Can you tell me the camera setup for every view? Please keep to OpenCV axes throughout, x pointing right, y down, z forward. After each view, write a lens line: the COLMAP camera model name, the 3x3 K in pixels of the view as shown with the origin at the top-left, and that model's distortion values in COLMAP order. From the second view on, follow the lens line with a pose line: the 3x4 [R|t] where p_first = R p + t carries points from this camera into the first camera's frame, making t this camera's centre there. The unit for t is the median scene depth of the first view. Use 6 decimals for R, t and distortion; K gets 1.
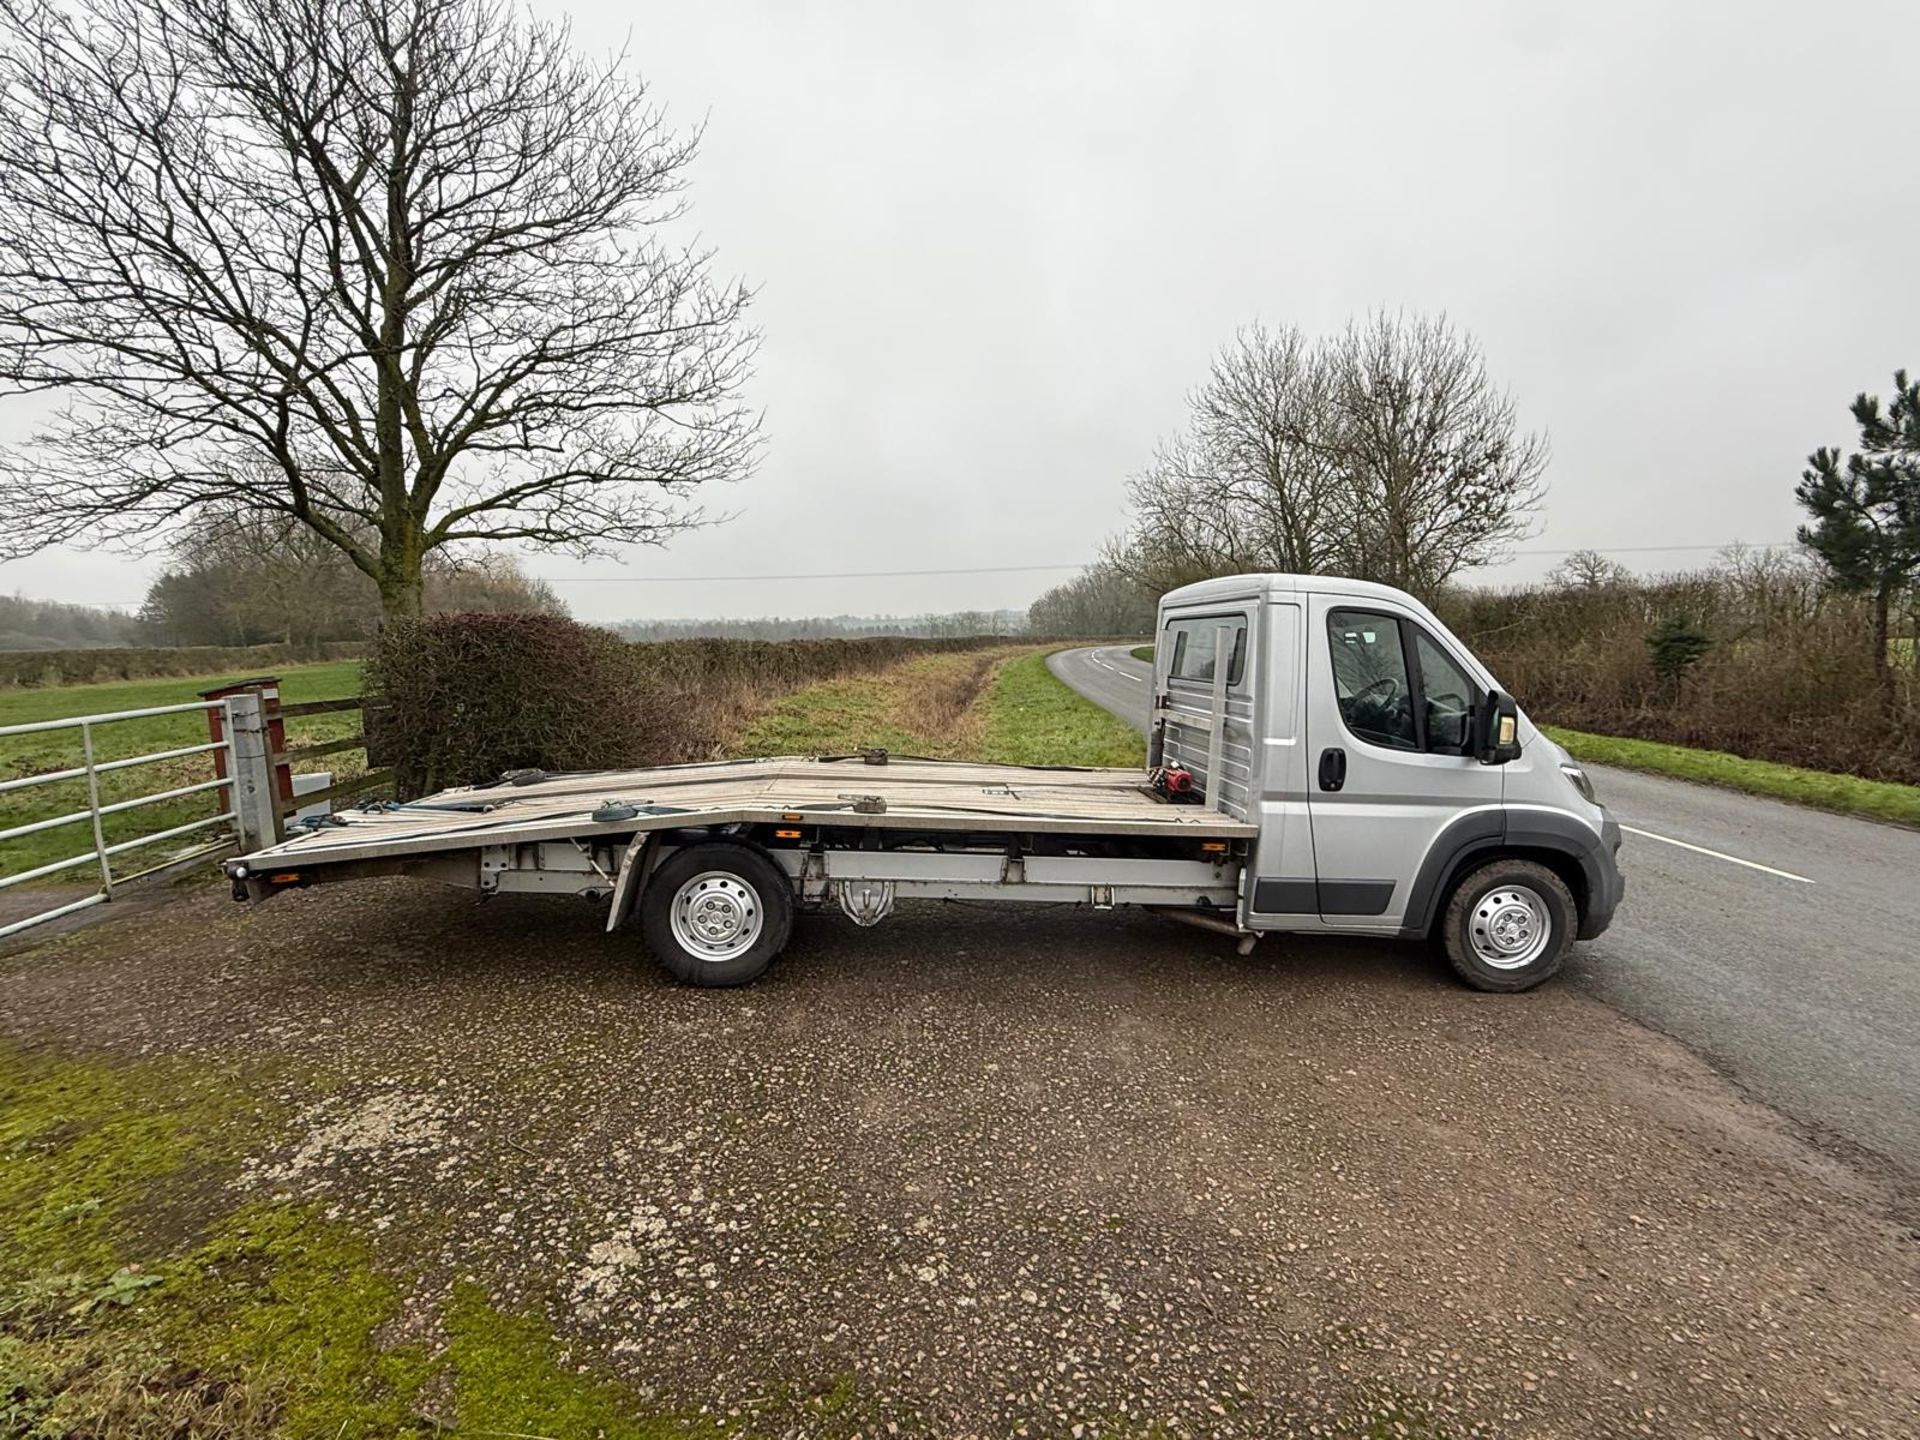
lens RADIAL K [[886.0, 0, 962.2], [0, 886.0, 699.5], [0, 0, 1]] dist [0.005529, 0.001229]
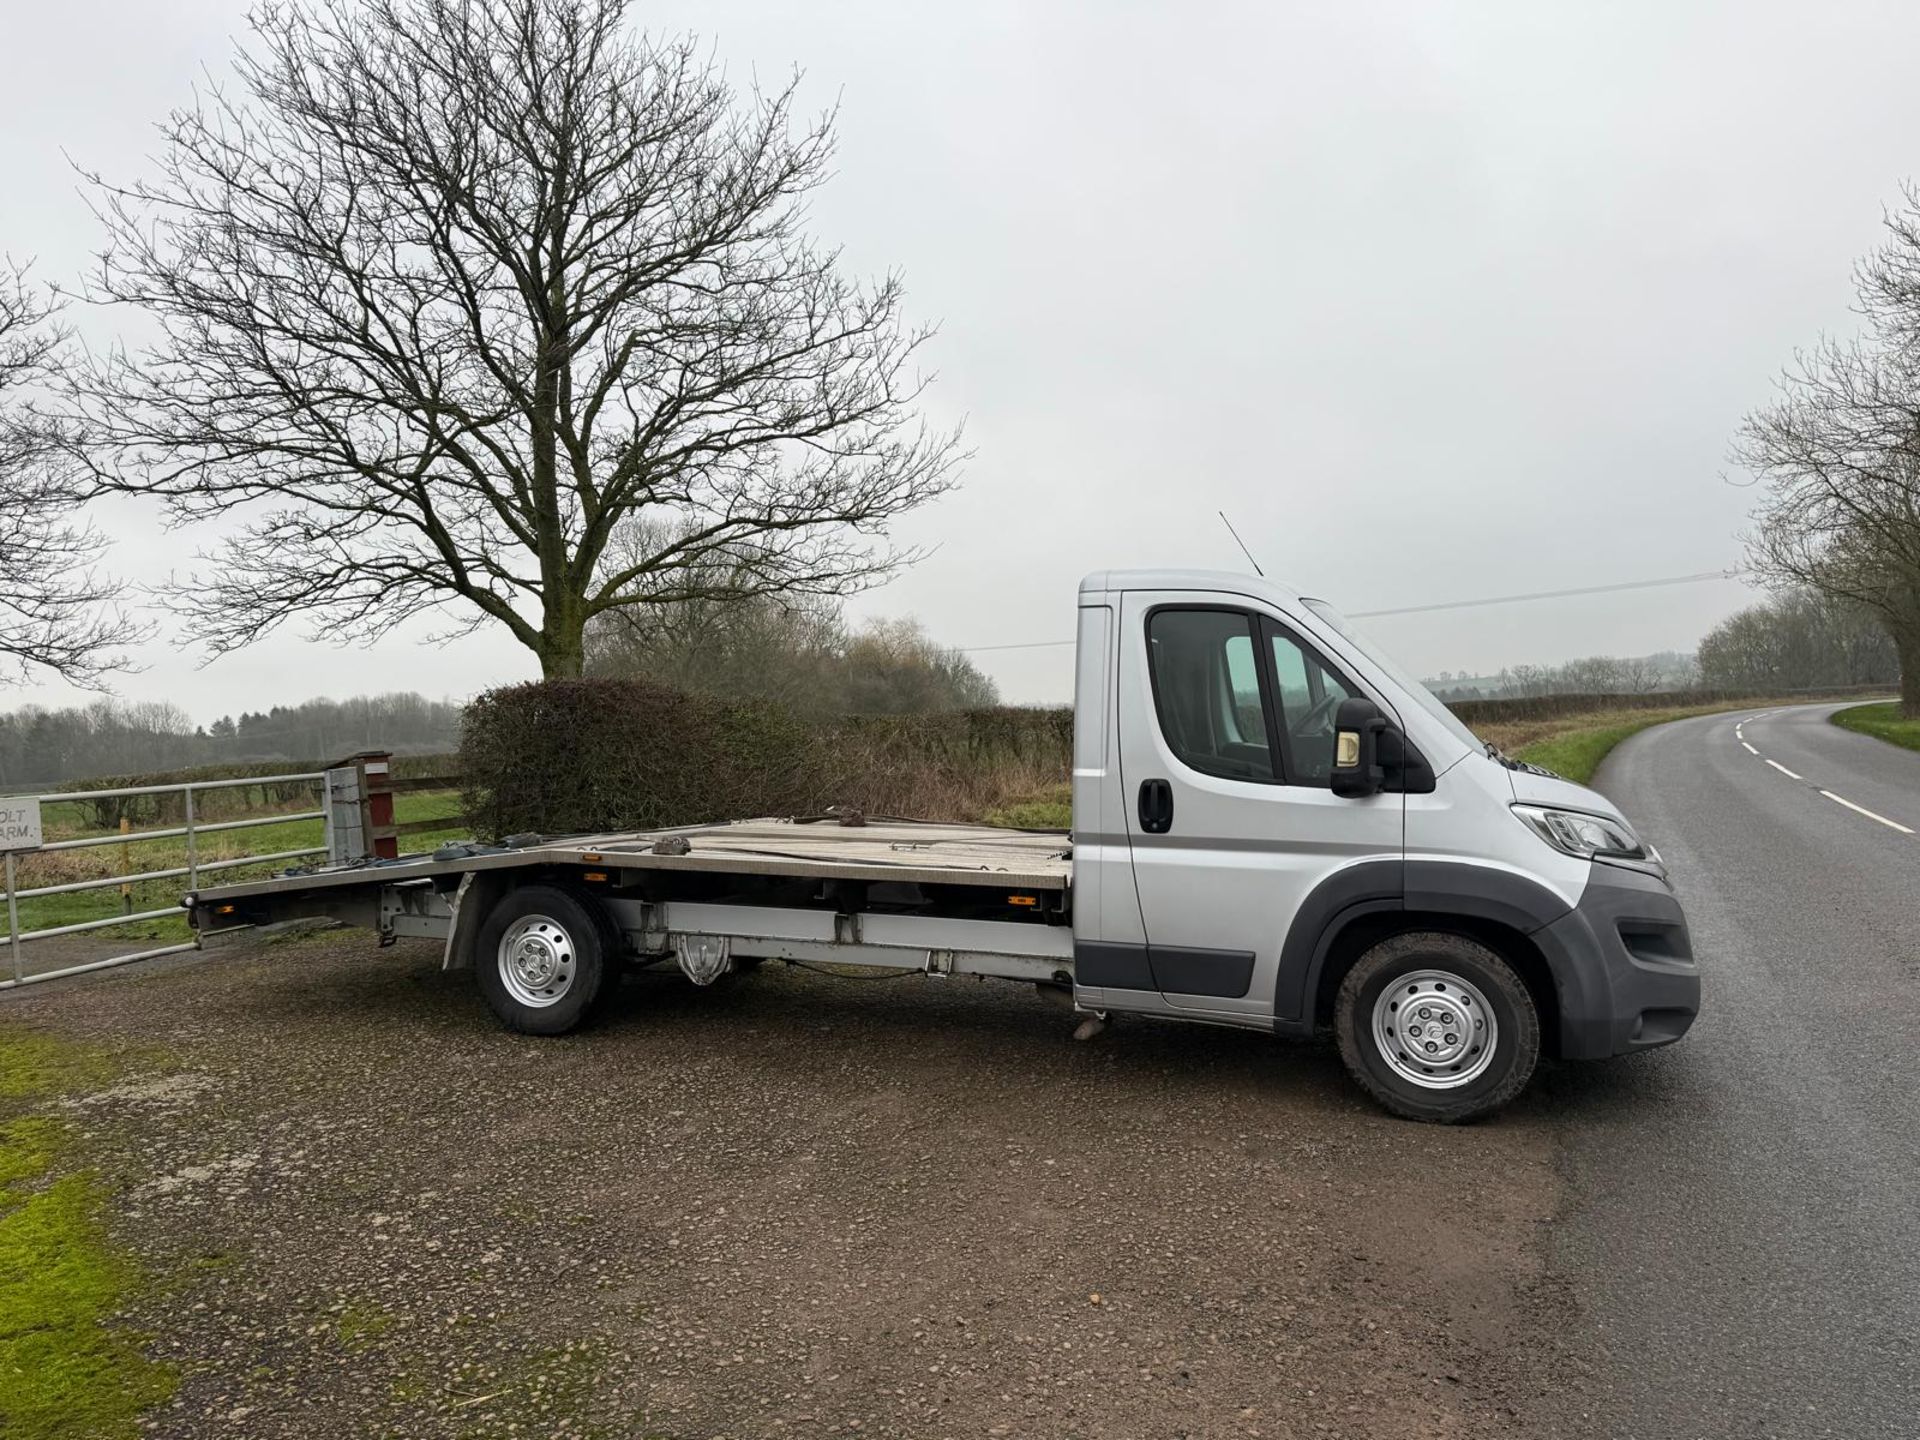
lens RADIAL K [[1328.3, 0, 1044.6], [0, 1328.3, 713.7], [0, 0, 1]] dist [0.142720, -0.170952]
pose [[0.909229, -0.041301, -0.414242, 0.805787], [0.010865, 0.997082, -0.075563, 0.083341], [0.416154, 0.064204, 0.907025, -0.139378]]
